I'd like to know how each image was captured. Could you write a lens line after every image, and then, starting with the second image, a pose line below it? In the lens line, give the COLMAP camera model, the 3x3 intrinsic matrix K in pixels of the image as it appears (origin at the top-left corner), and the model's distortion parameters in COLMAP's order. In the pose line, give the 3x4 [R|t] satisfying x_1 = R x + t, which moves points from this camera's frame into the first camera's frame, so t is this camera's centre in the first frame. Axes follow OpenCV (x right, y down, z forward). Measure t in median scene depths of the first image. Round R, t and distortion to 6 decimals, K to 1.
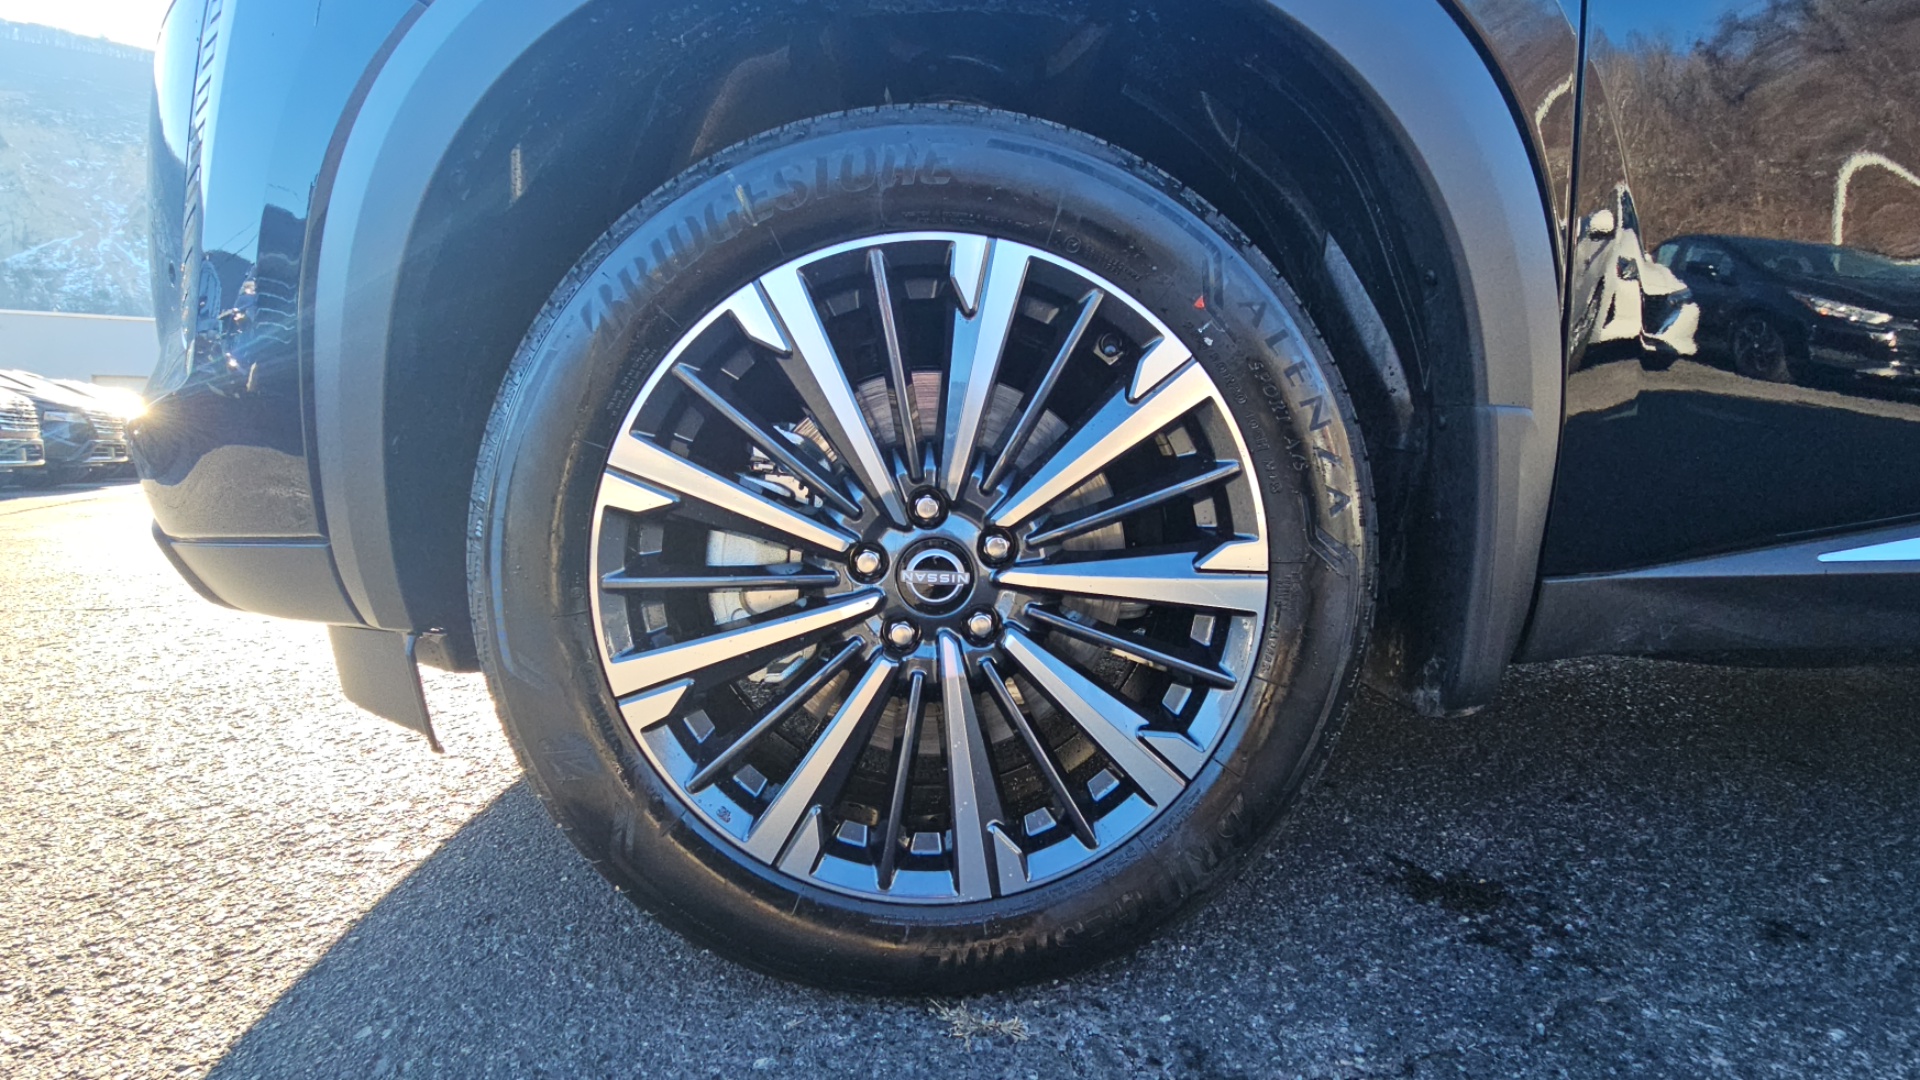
lens RADIAL K [[860.3, 0, 960.2], [0, 860.3, 544.8], [0, 0, 1]] dist [0.011026, -0.007436]
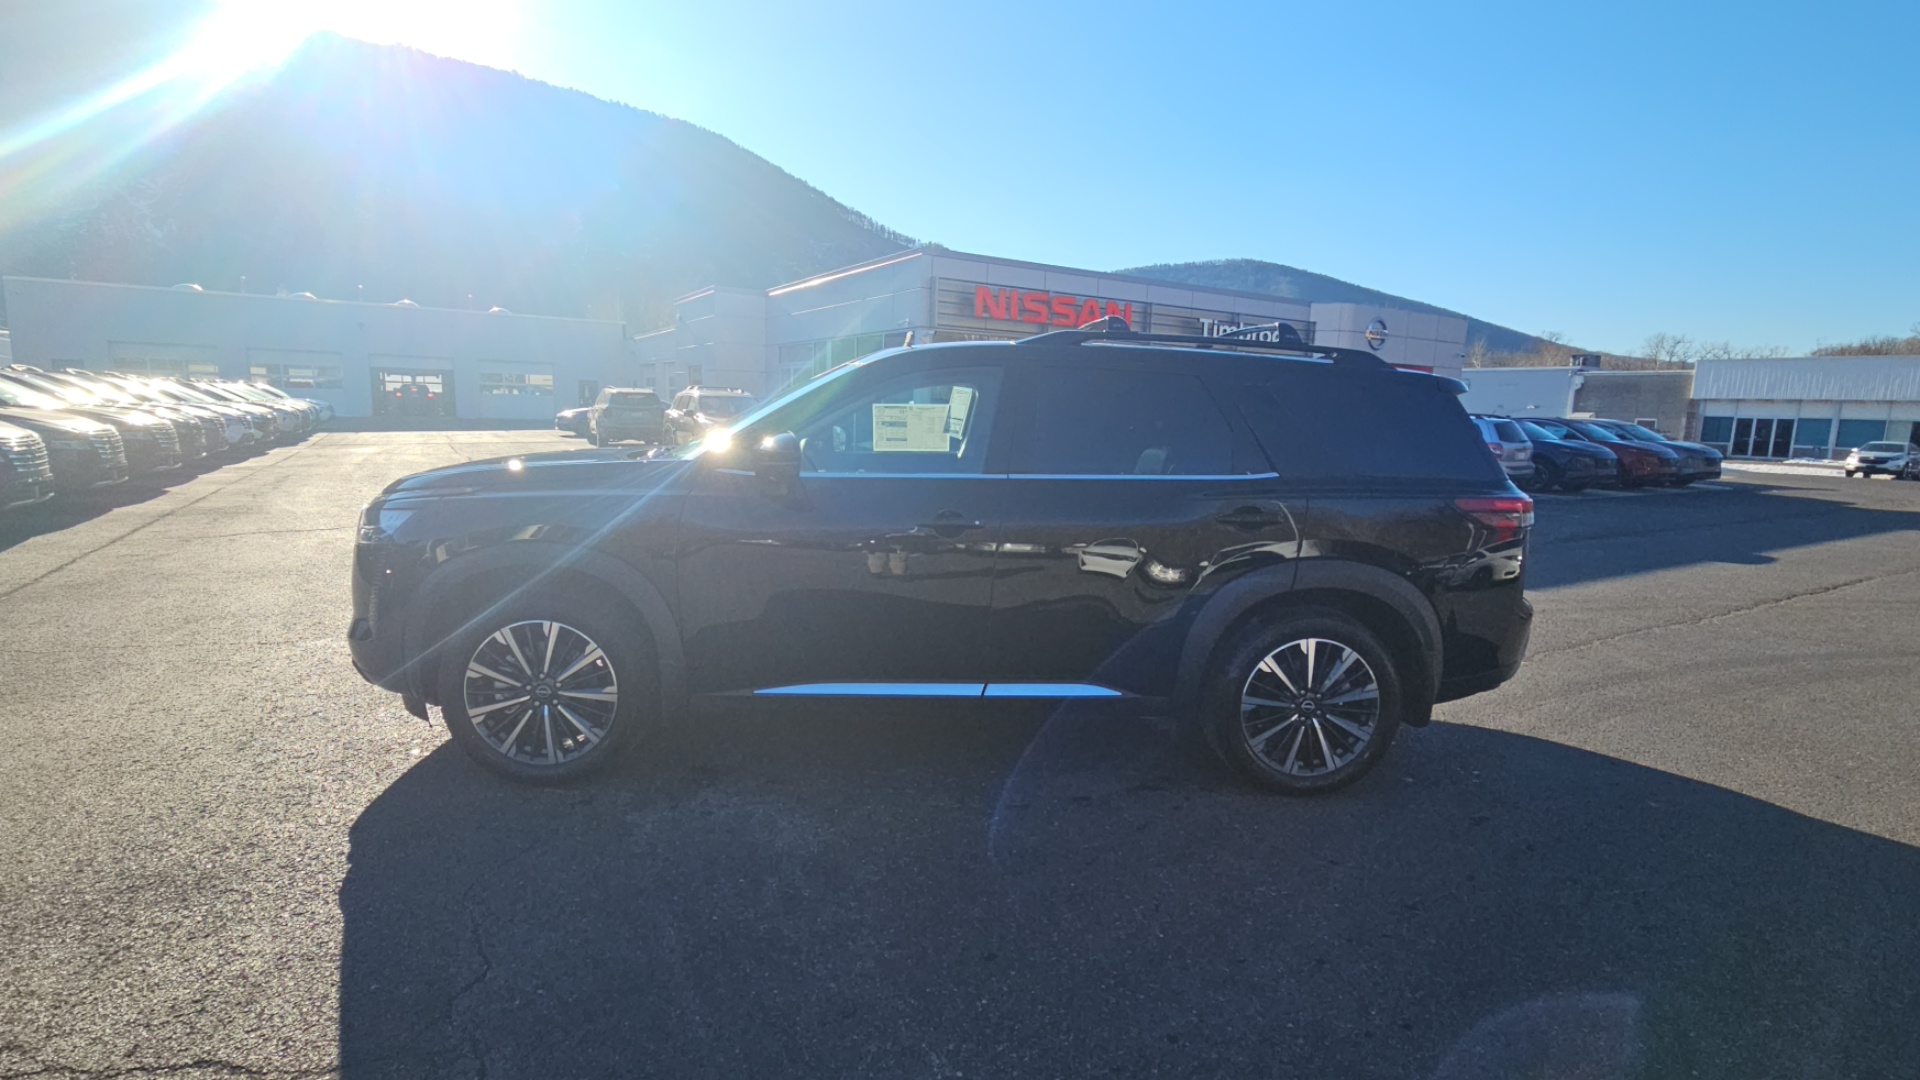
lens RADIAL K [[860.3, 0, 951.0], [0, 860.3, 539.6], [0, 0, 1]] dist [0.011026, -0.007436]
pose [[0.999547, 0.030049, -0.001821, 2.058800], [-0.029970, 0.998976, 0.033889, -0.961466], [0.002838, -0.033819, 0.999424, -3.413651]]
